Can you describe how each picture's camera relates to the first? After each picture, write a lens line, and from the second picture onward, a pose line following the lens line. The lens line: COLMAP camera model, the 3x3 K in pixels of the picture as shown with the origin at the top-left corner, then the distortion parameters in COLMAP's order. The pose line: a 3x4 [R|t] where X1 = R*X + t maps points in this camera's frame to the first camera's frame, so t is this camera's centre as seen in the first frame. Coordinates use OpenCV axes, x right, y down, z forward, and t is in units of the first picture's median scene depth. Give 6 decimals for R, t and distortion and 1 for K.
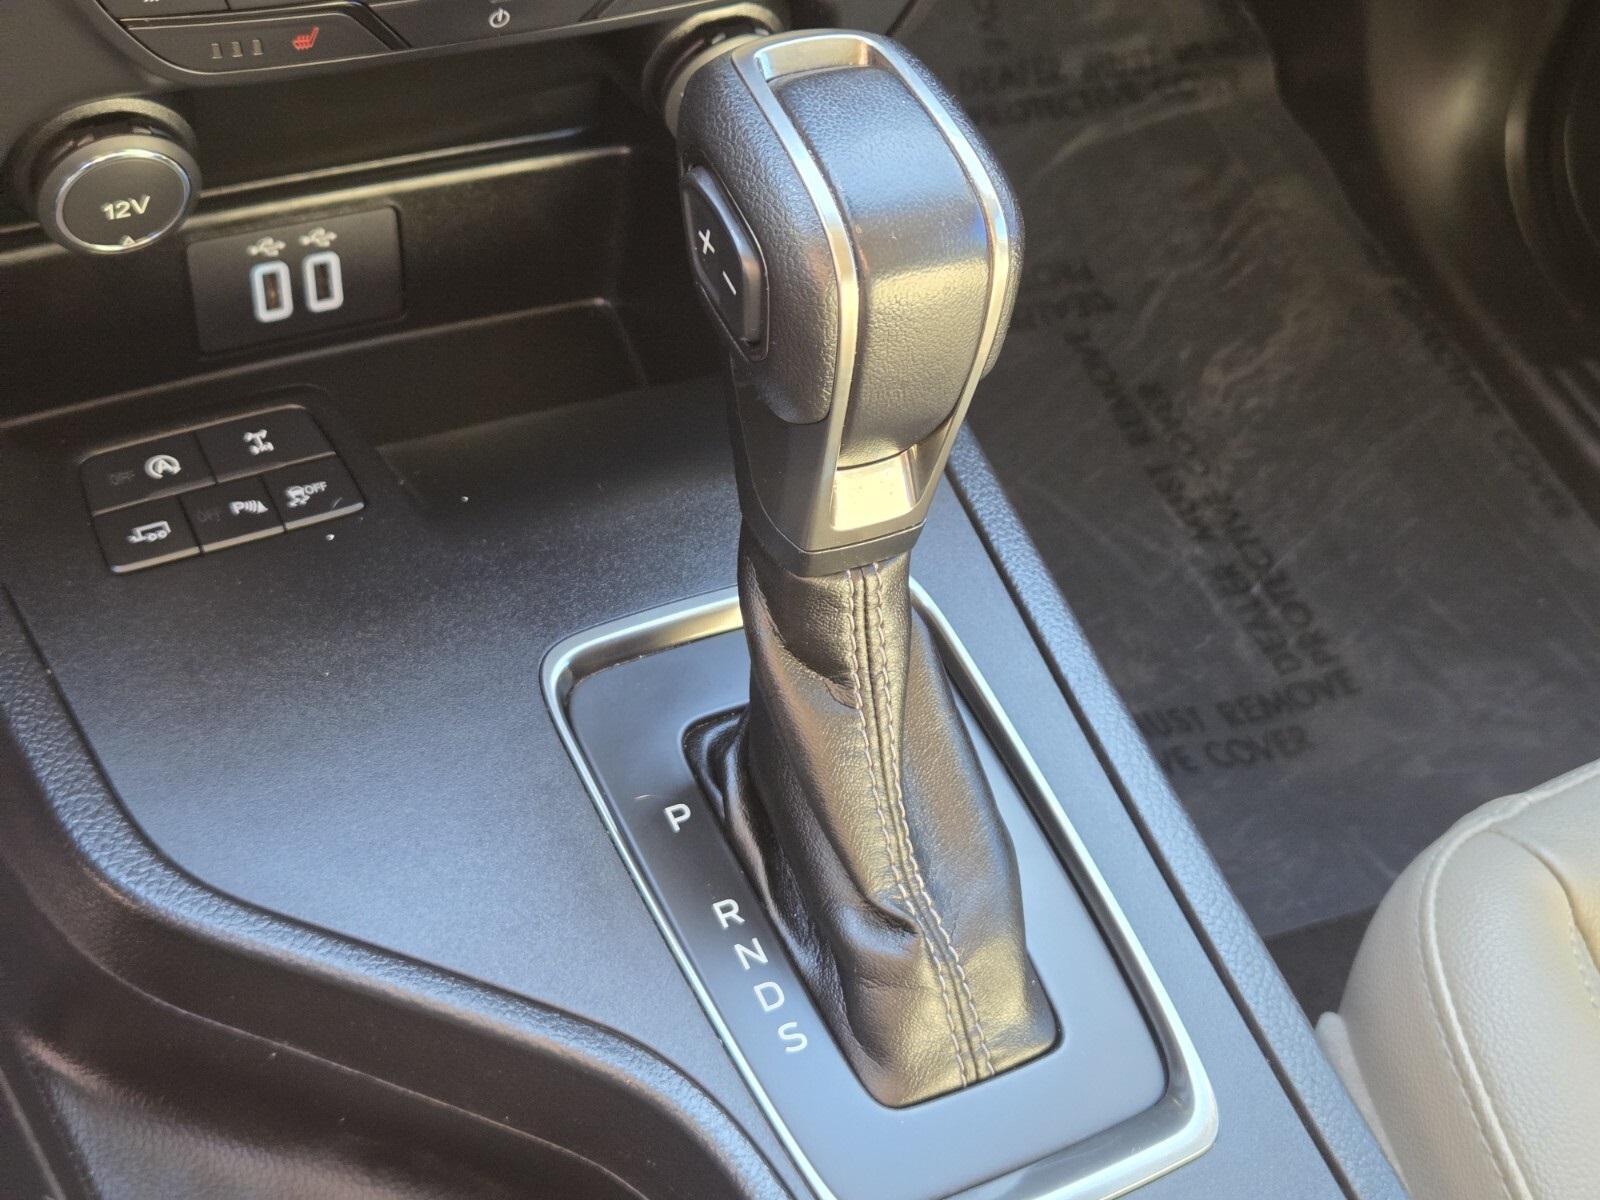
lens RADIAL K [[2188.5, 0, 757.6], [0, 2188.5, 600.1], [0, 0, 1]] dist [0.173269, -0.443985]
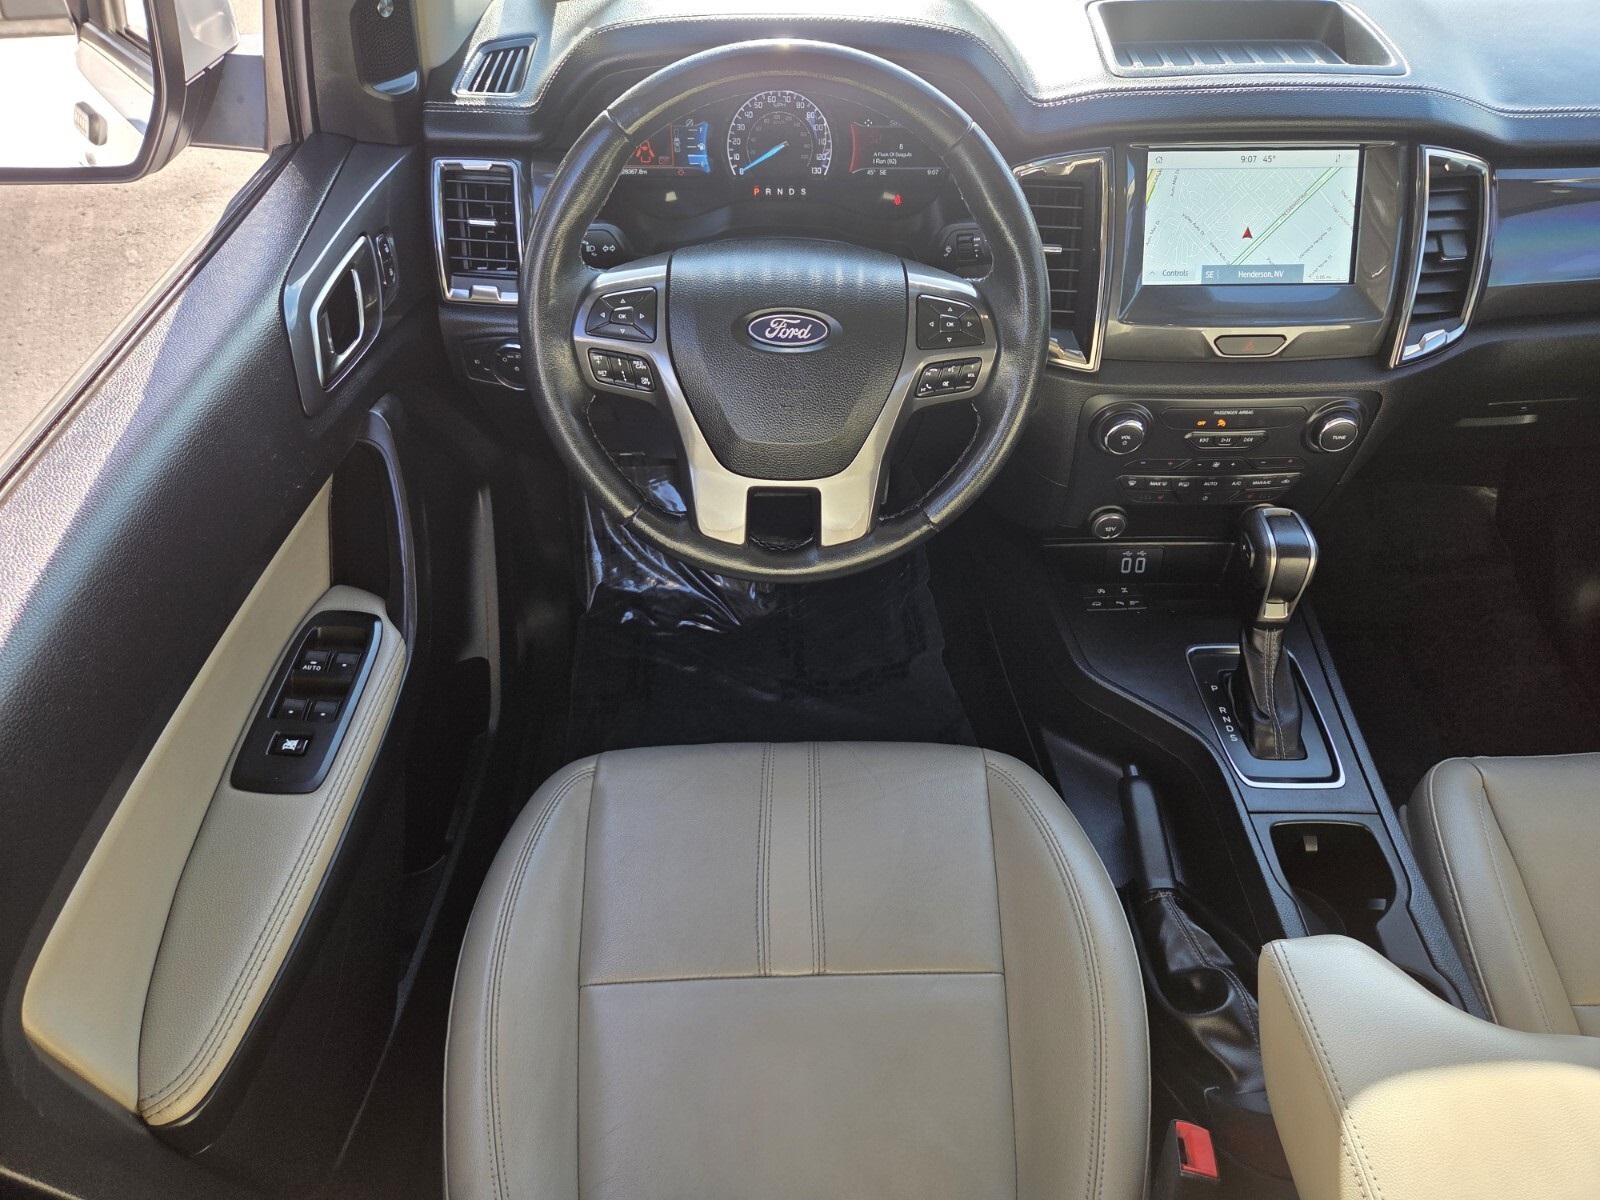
lens RADIAL K [[1074.8, 0, 800.0], [0, 1074.8, 600.0], [0, 0, 1]] dist [0.092157, -0.107758]
pose [[0.888174, 0.158664, -0.431245, 0.130133], [-0.232925, 0.964443, -0.124883, 0.383863], [0.396096, 0.211366, 0.893550, -1.196688]]
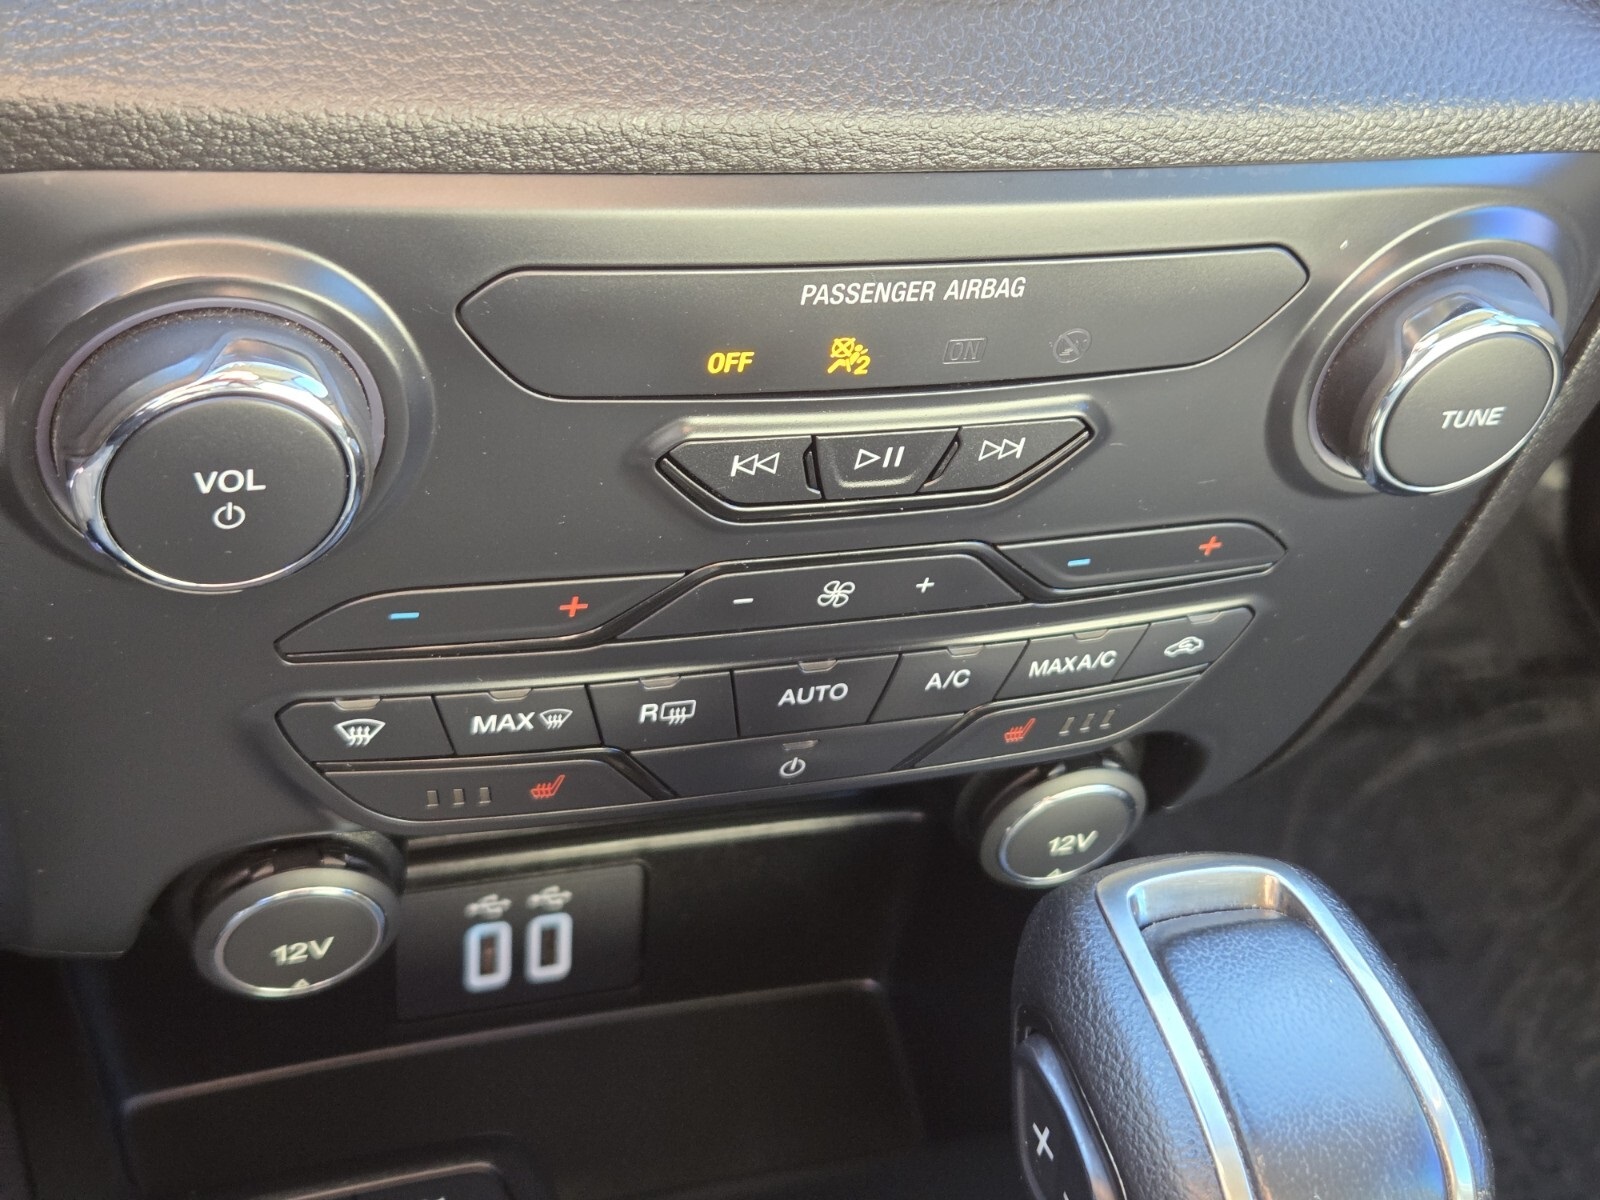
lens RADIAL K [[2184.6, 0, 800.0], [0, 2184.6, 600.0], [0, 0, 1]] dist [0.082329, -0.096685]
pose [[0.991347, 0.086342, -0.098872, -0.041039], [-0.104184, 0.975746, -0.192526, -0.167425], [0.079851, 0.201161, 0.976298, 0.221300]]
